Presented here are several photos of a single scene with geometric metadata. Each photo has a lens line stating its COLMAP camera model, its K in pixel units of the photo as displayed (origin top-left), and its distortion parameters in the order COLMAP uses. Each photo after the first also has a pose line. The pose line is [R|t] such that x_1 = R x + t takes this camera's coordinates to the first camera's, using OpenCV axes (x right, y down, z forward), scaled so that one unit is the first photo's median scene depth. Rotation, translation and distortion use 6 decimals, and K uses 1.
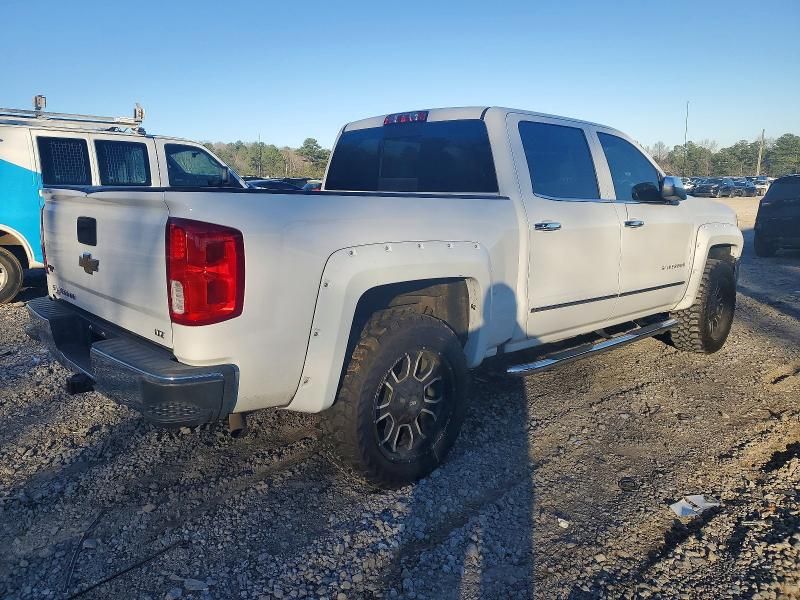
lens RADIAL K [[642.1, 0, 400.0], [0, 642.1, 300.0], [0, 0, 1]] dist [0.027079, -0.000307]
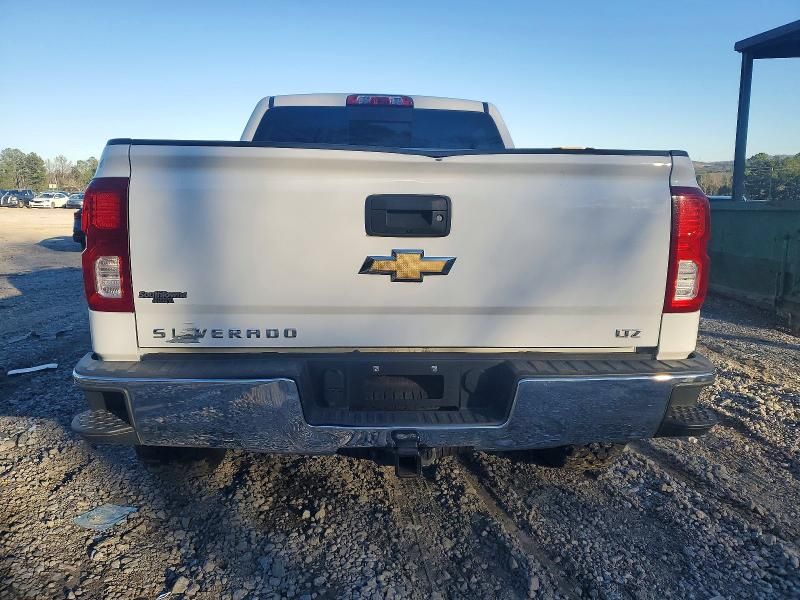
lens RADIAL K [[642.1, 0, 400.0], [0, 642.1, 300.0], [0, 0, 1]] dist [0.027079, -0.000307]
pose [[0.587090, -0.109855, 0.802033, -0.709736], [0.134035, 0.990266, 0.037523, -0.034926], [-0.798348, 0.085471, 0.596100, 0.451172]]
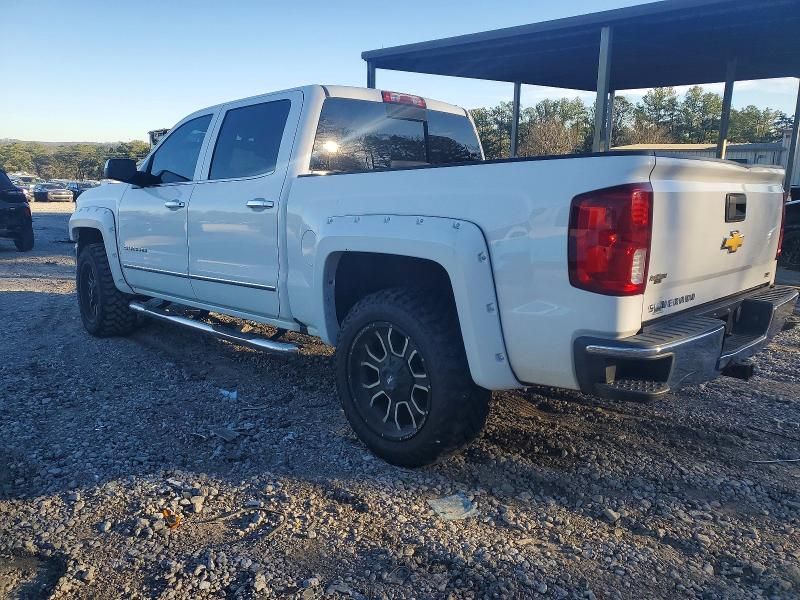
lens RADIAL K [[642.1, 0, 400.0], [0, 642.1, 300.0], [0, 0, 1]] dist [0.027079, -0.000307]
pose [[-0.113763, -0.169152, 0.979002, -0.976949], [0.168963, 0.967751, 0.186842, -0.167453], [-0.979035, 0.186671, -0.081514, 1.116073]]
